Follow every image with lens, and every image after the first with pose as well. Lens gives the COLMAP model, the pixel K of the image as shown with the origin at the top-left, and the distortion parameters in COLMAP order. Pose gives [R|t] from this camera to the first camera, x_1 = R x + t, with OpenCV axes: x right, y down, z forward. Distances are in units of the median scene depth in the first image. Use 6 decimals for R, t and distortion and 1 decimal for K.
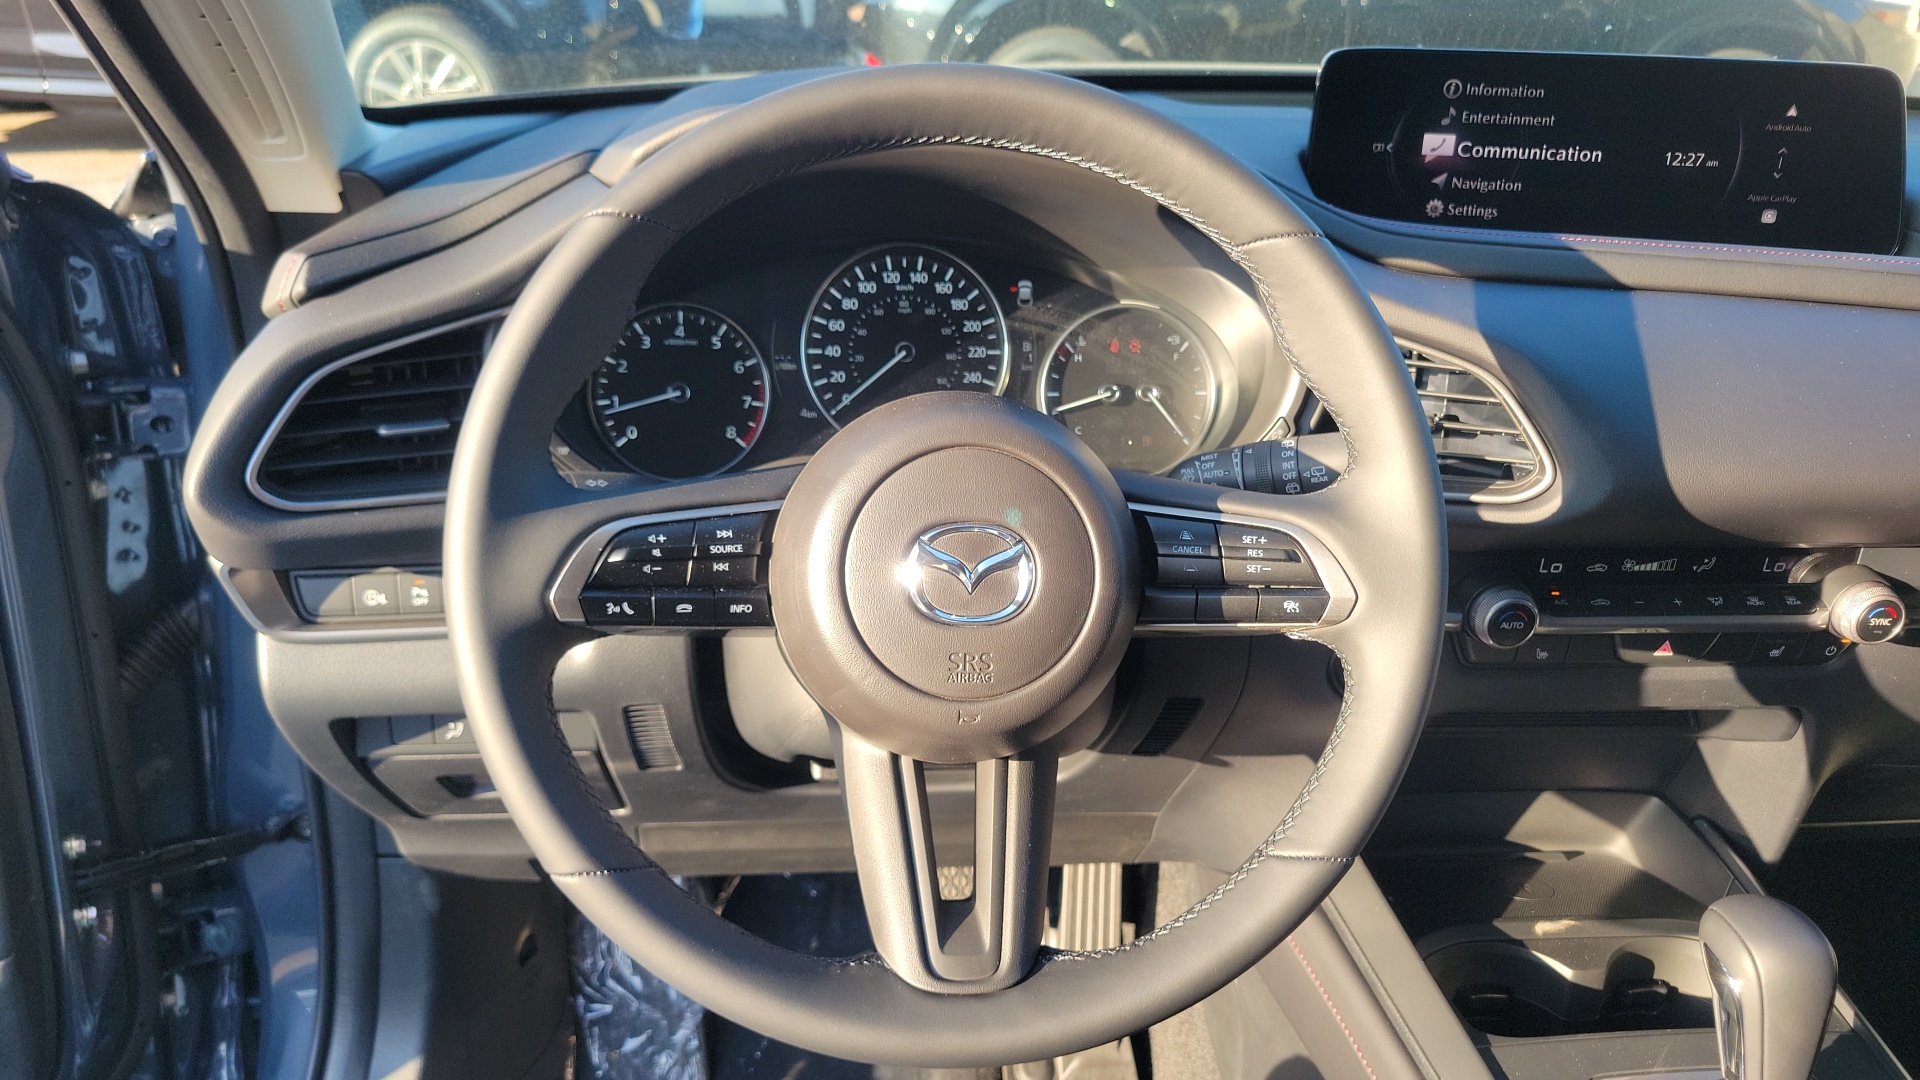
lens RADIAL K [[1449.2, 0, 957.1], [0, 1449.2, 529.9], [0, 0, 1]] dist [0.022715, -0.004881]
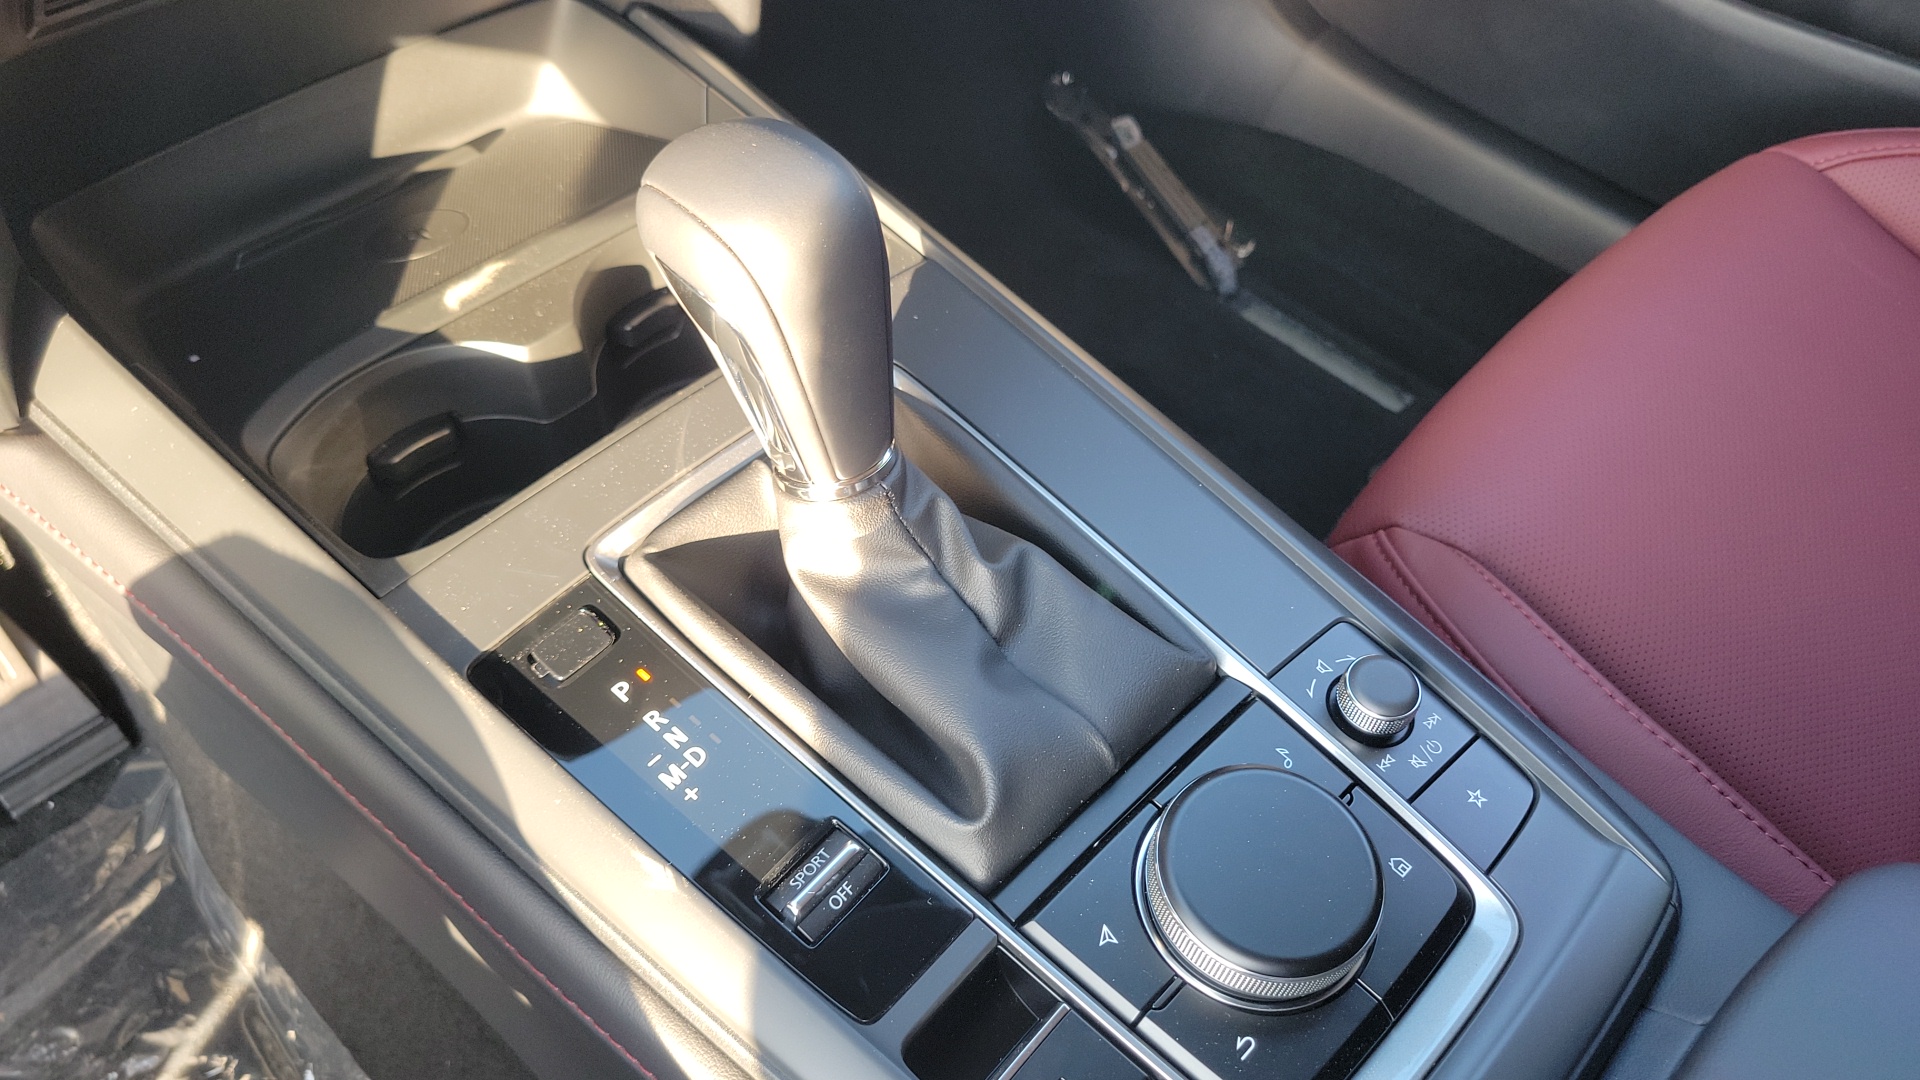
lens RADIAL K [[1468.9, 0, 950.9], [0, 1468.9, 538.1], [0, 0, 1]] dist [0.004253, 0.001665]
pose [[0.762950, -0.500296, 0.409404, 0.285333], [0.254450, 0.814587, 0.521251, 0.107493], [-0.594275, -0.293516, 0.748790, 0.459269]]
